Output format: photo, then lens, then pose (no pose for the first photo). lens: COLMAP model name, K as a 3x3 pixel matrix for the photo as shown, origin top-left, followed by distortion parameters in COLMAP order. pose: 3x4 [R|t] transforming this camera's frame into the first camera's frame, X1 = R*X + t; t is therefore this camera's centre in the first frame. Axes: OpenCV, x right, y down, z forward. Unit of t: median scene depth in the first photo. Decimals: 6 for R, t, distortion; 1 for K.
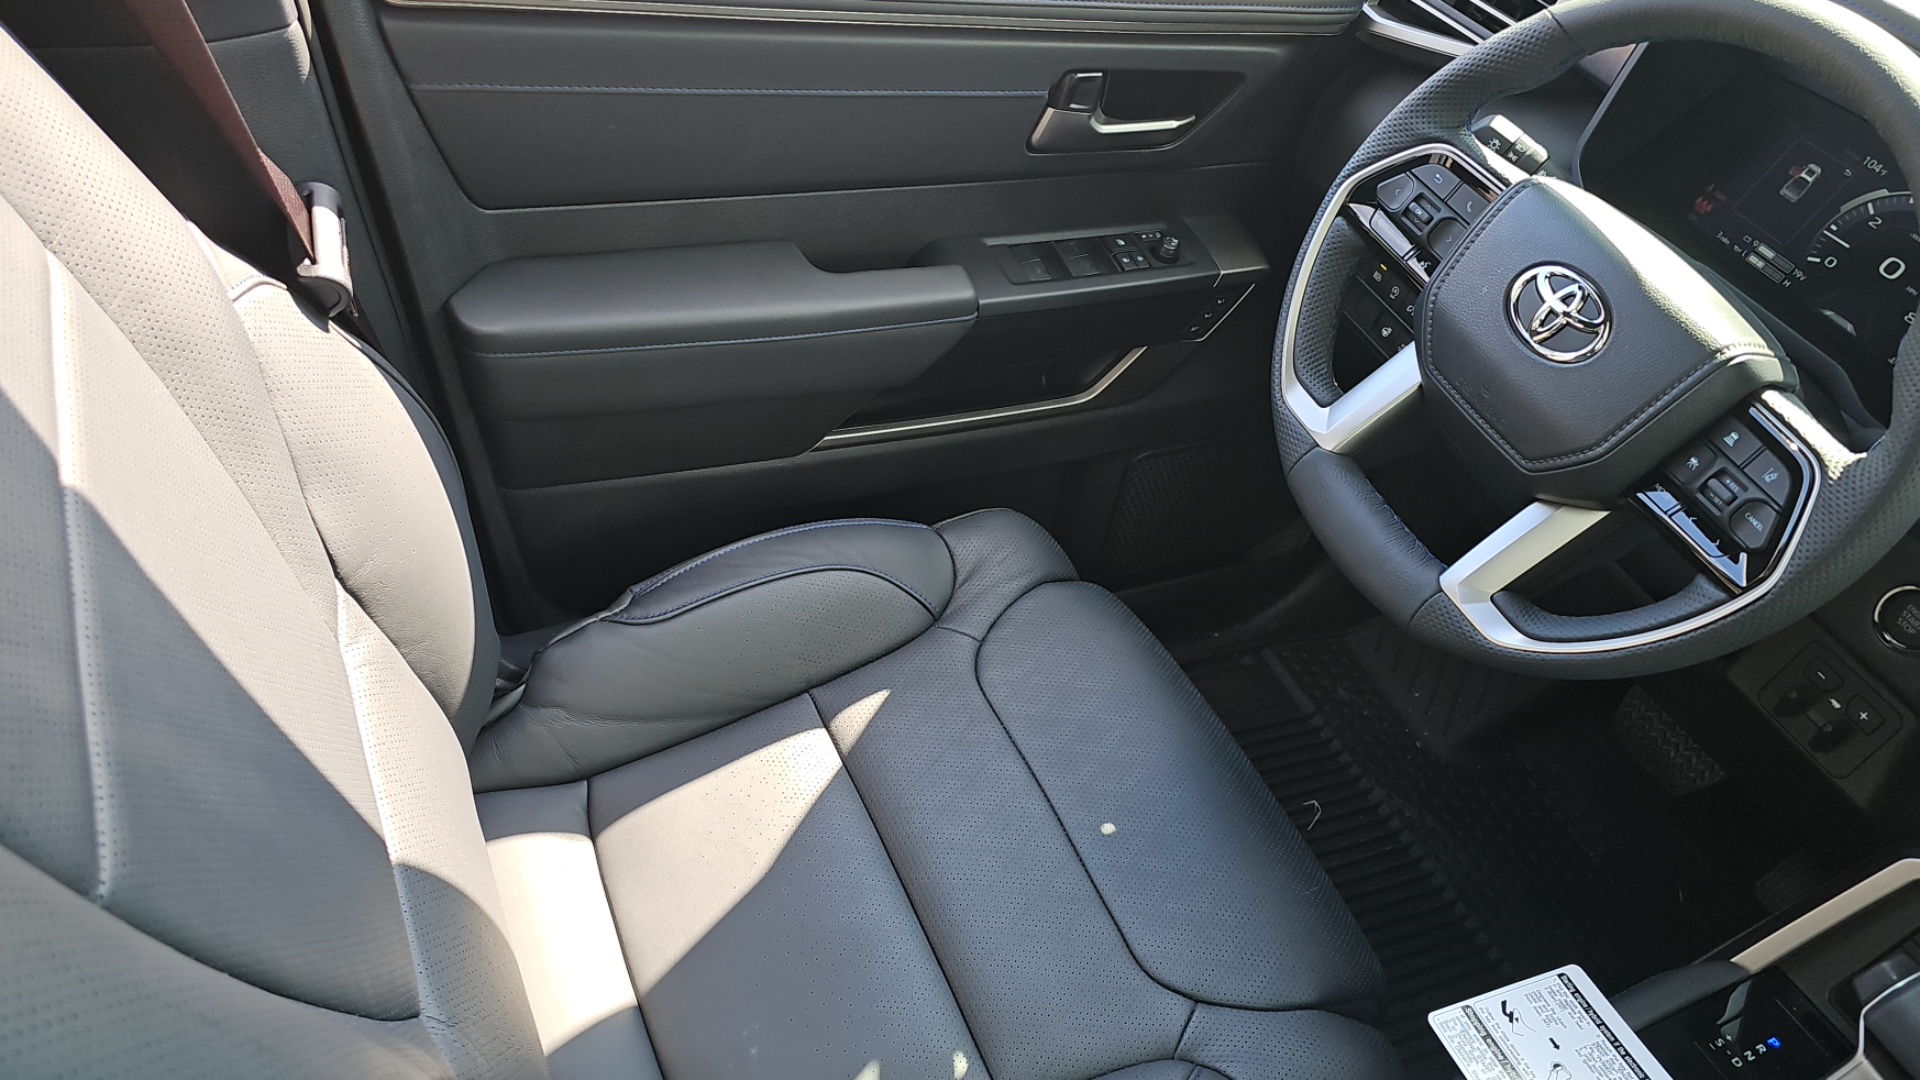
lens RADIAL K [[1403.4, 0, 966.3], [0, 1403.4, 536.9], [0, 0, 1]] dist [0.063224, -0.073690]
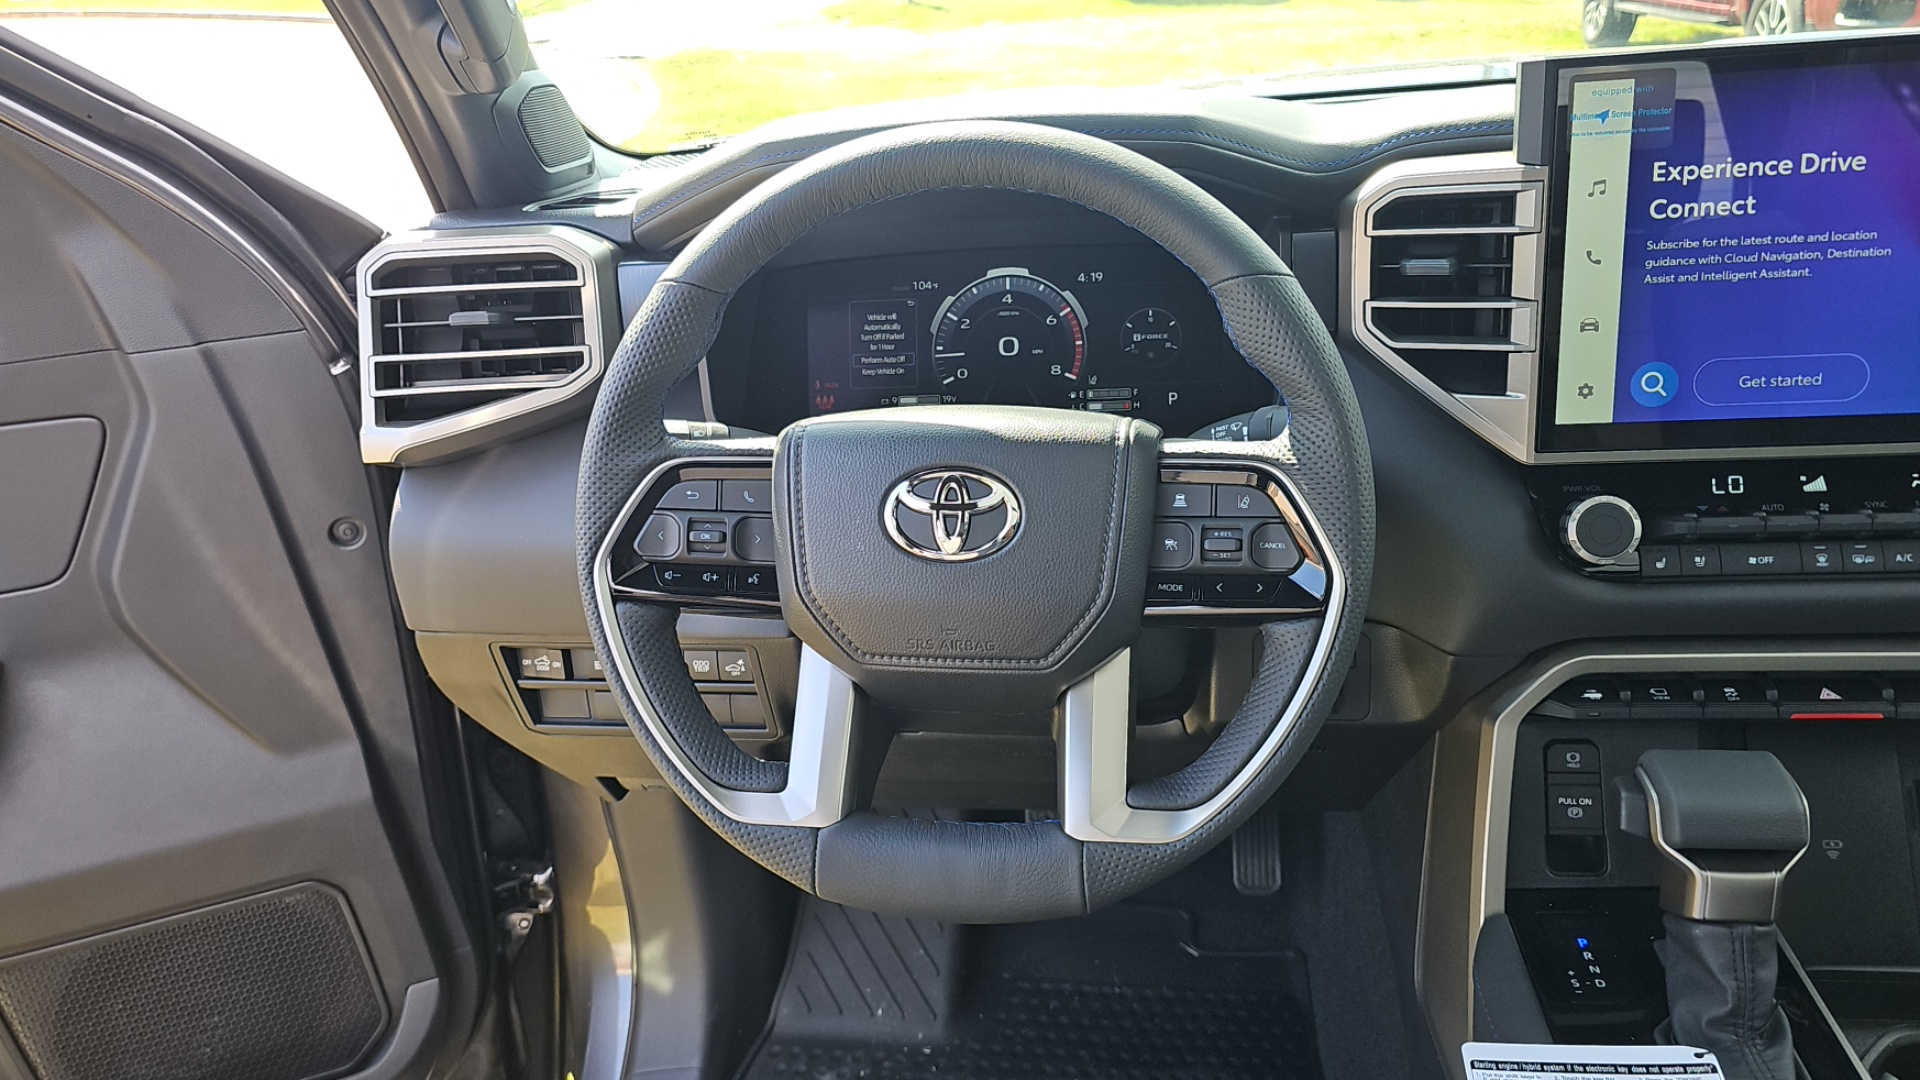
lens RADIAL K [[1403.4, 0, 966.3], [0, 1403.4, 536.9], [0, 0, 1]] dist [0.063224, -0.073690]
pose [[0.524265, -0.534082, 0.663251, -0.139553], [0.697631, 0.716016, 0.025131, -0.152679], [-0.488321, 0.449530, 0.747975, 0.343320]]
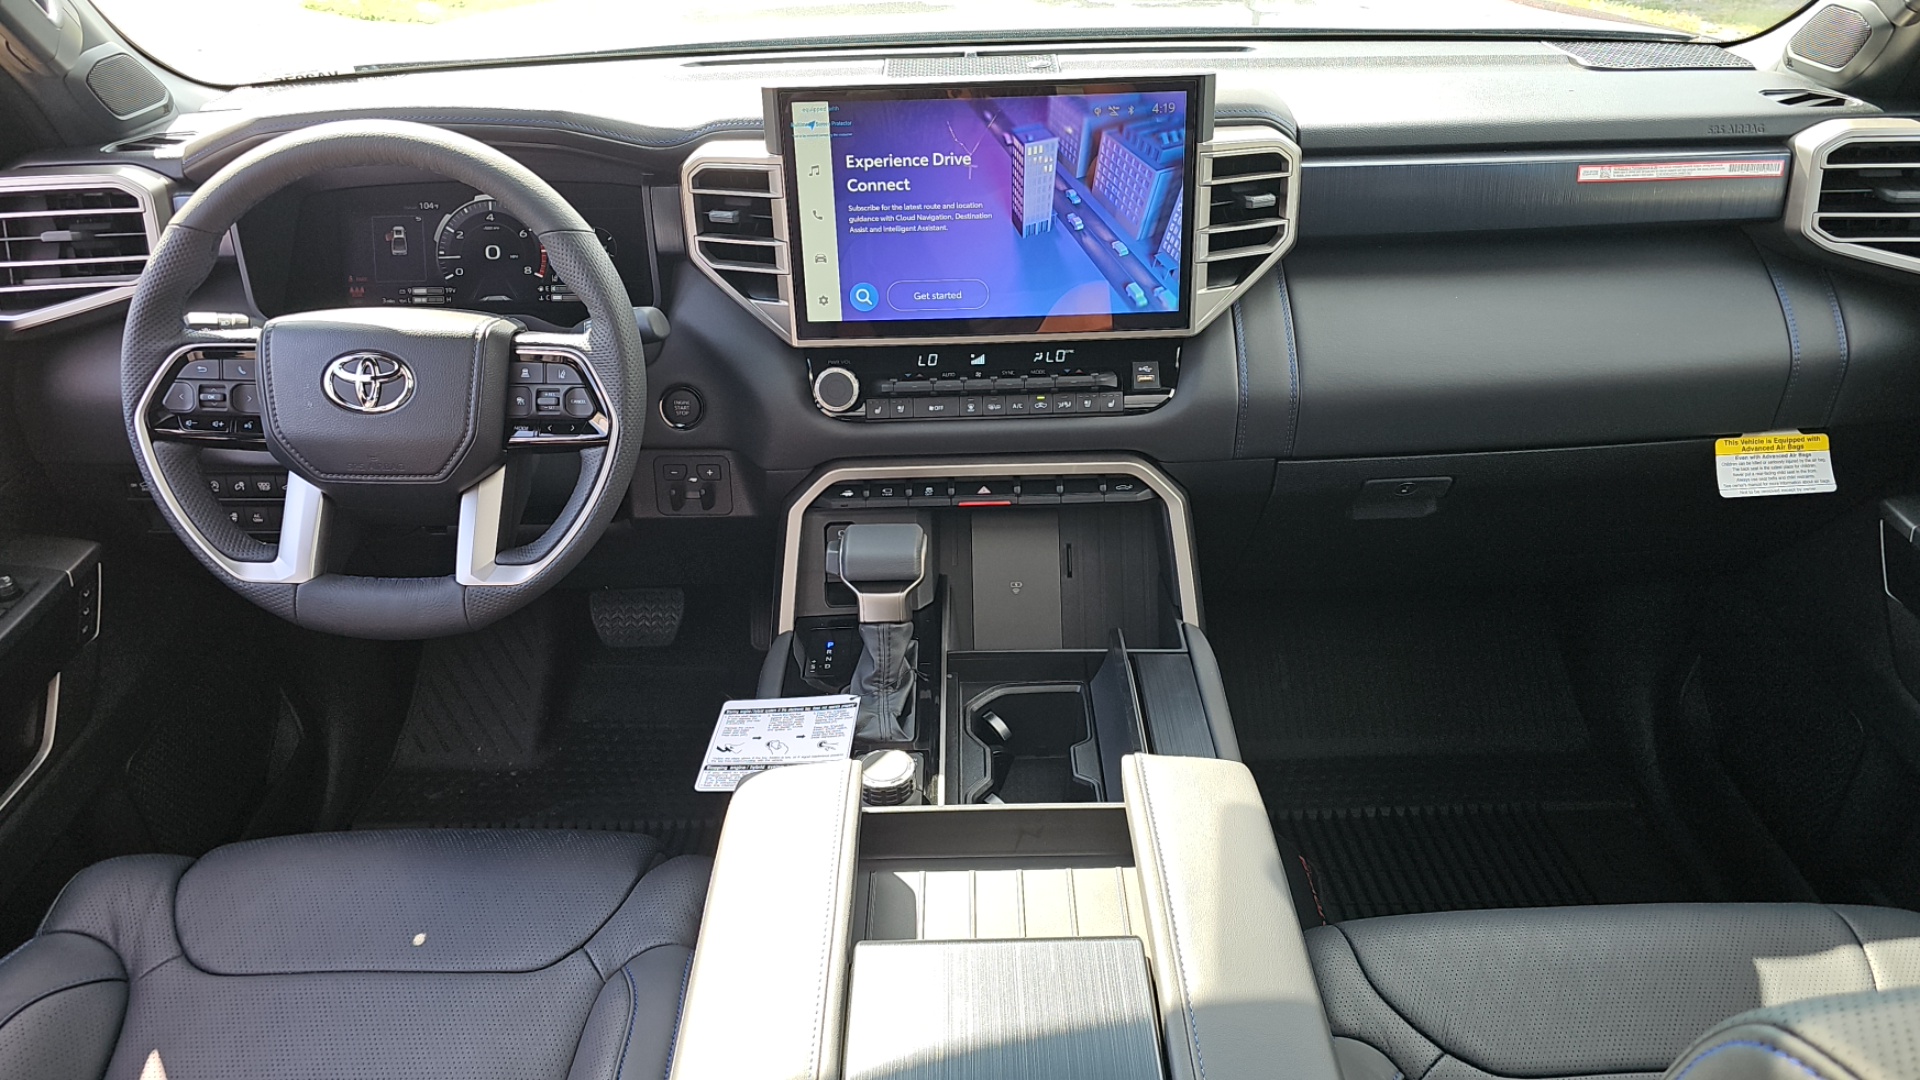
lens RADIAL K [[1403.4, 0, 966.3], [0, 1403.4, 536.9], [0, 0, 1]] dist [0.063224, -0.073690]
pose [[0.431808, -0.617511, 0.657436, -0.295689], [0.690998, 0.694954, 0.198899, 0.065200], [-0.579710, 0.368400, 0.726786, -0.241538]]
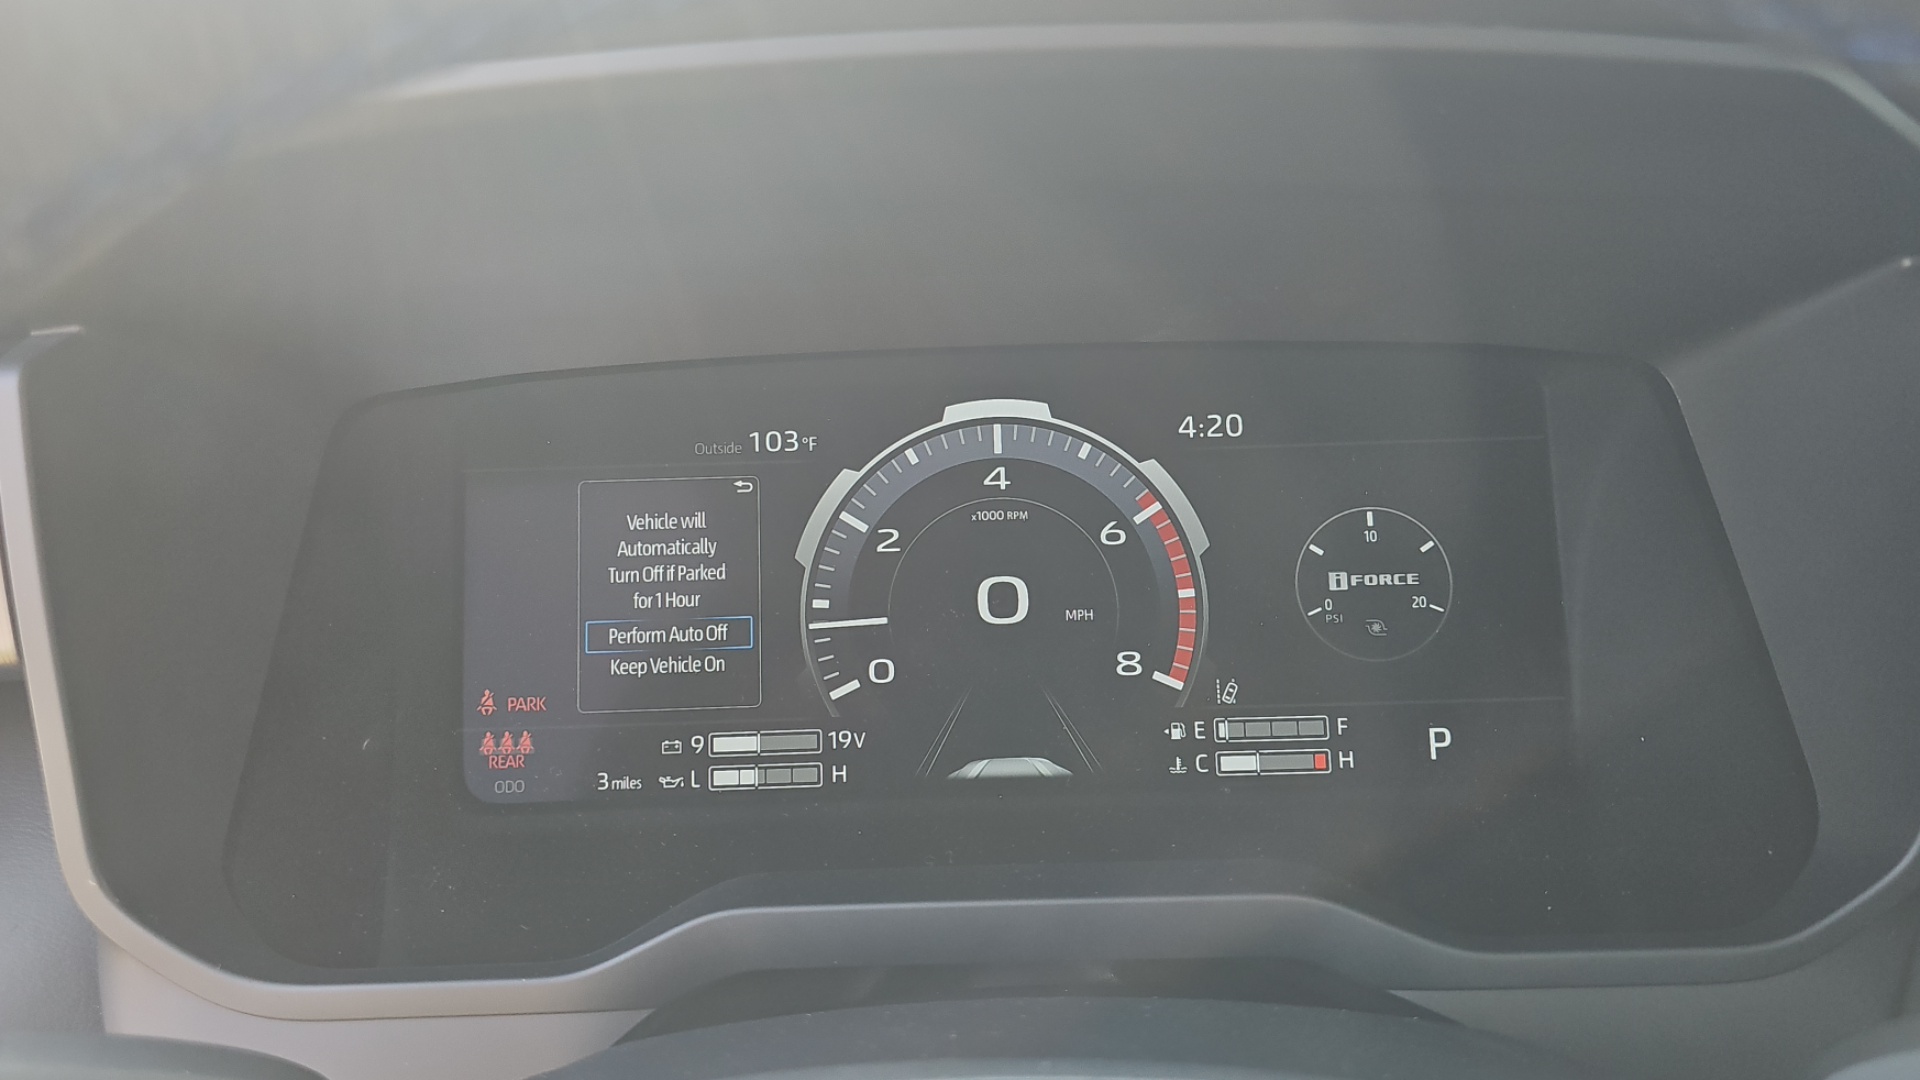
lens RADIAL K [[1403.4, 0, 966.3], [0, 1403.4, 536.9], [0, 0, 1]] dist [0.063224, -0.073690]
pose [[0.431535, -0.457251, 0.777624, 0.389193], [0.695402, 0.717713, 0.036116, -0.249873], [-0.574625, 0.525176, 0.627691, 0.838577]]
